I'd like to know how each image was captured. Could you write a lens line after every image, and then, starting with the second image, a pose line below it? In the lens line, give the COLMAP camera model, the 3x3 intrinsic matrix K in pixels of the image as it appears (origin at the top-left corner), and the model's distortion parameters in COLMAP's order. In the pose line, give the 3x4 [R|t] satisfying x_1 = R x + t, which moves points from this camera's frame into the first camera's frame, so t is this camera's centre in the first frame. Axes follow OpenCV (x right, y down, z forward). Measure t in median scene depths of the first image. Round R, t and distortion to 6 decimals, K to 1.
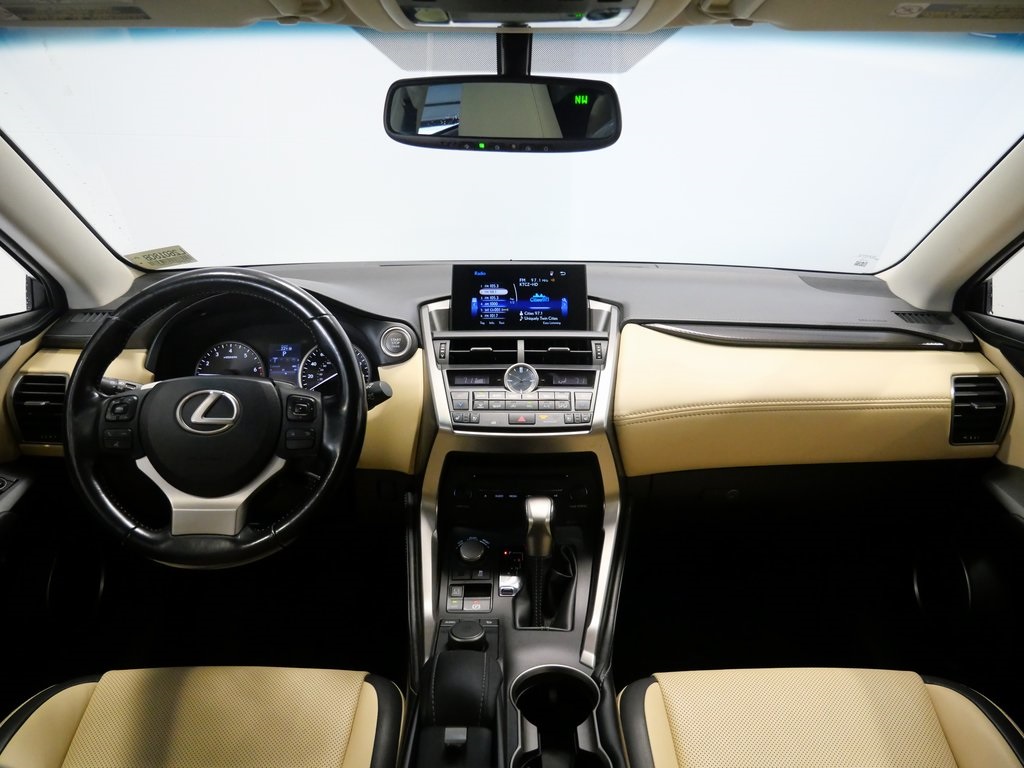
lens RADIAL K [[780.6, 0, 512.0], [0, 780.6, 384.0], [0, 0, 1]] dist [-0.001049, -0.001860]
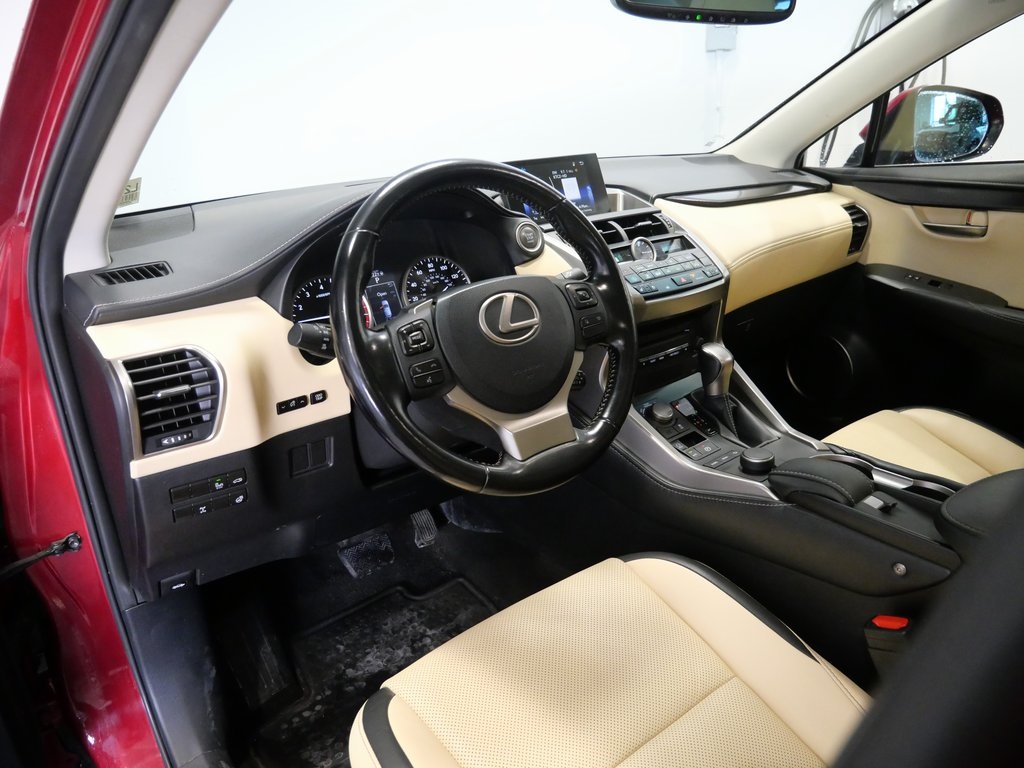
lens RADIAL K [[780.6, 0, 512.0], [0, 780.6, 384.0], [0, 0, 1]] dist [-0.001049, -0.001860]
pose [[0.769192, -0.246049, 0.589748, -0.714646], [0.216243, 0.968674, 0.122102, -0.000450], [-0.601317, 0.033608, 0.798303, 0.218785]]
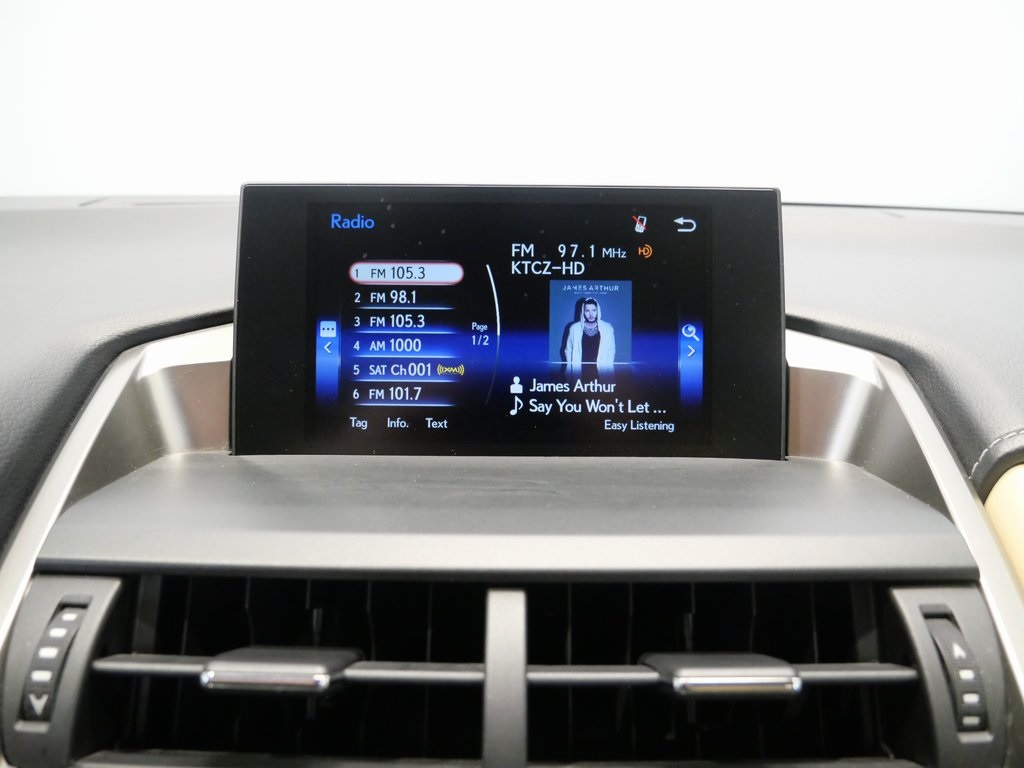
lens RADIAL K [[780.6, 0, 512.0], [0, 780.6, 384.0], [0, 0, 1]] dist [-0.001049, -0.001860]
pose [[0.999937, 0.009743, -0.005549, 0.011873], [-0.009509, 0.999125, 0.040729, -0.101399], [0.005941, -0.040674, 0.999155, 0.755041]]
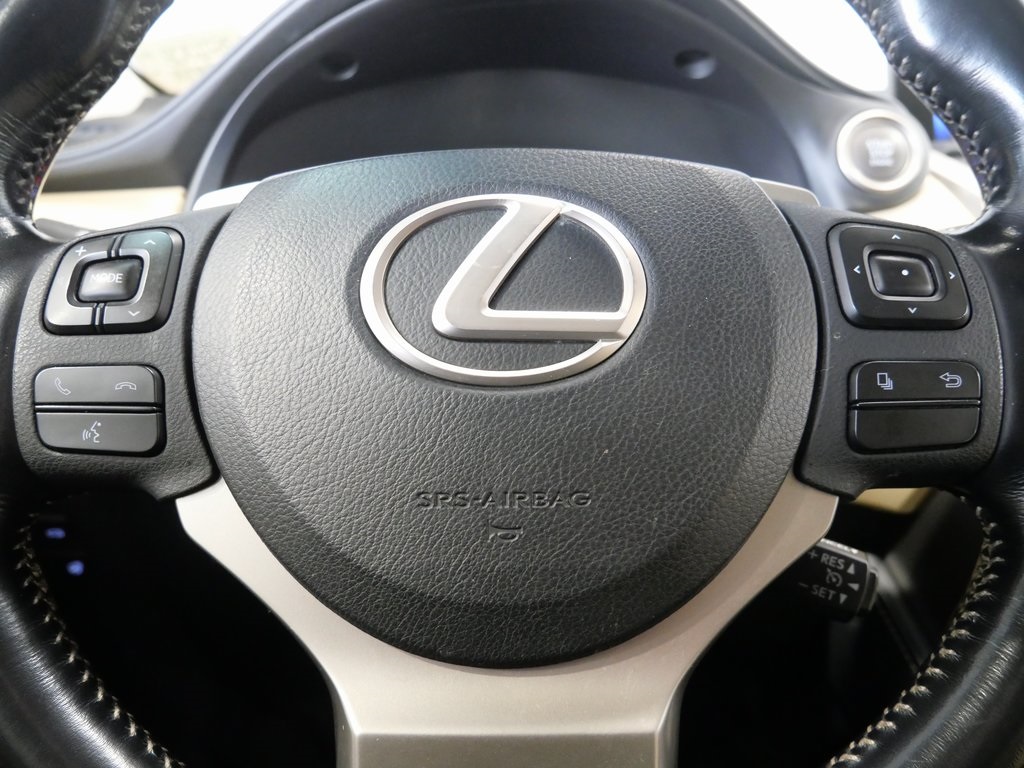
lens RADIAL K [[780.6, 0, 512.0], [0, 780.6, 384.0], [0, 0, 1]] dist [-0.001049, -0.001860]
pose [[0.999267, 0.003696, 0.038108, -0.301900], [-0.004082, 0.999941, 0.010052, 0.046891], [-0.038068, -0.010200, 0.999223, 0.589419]]
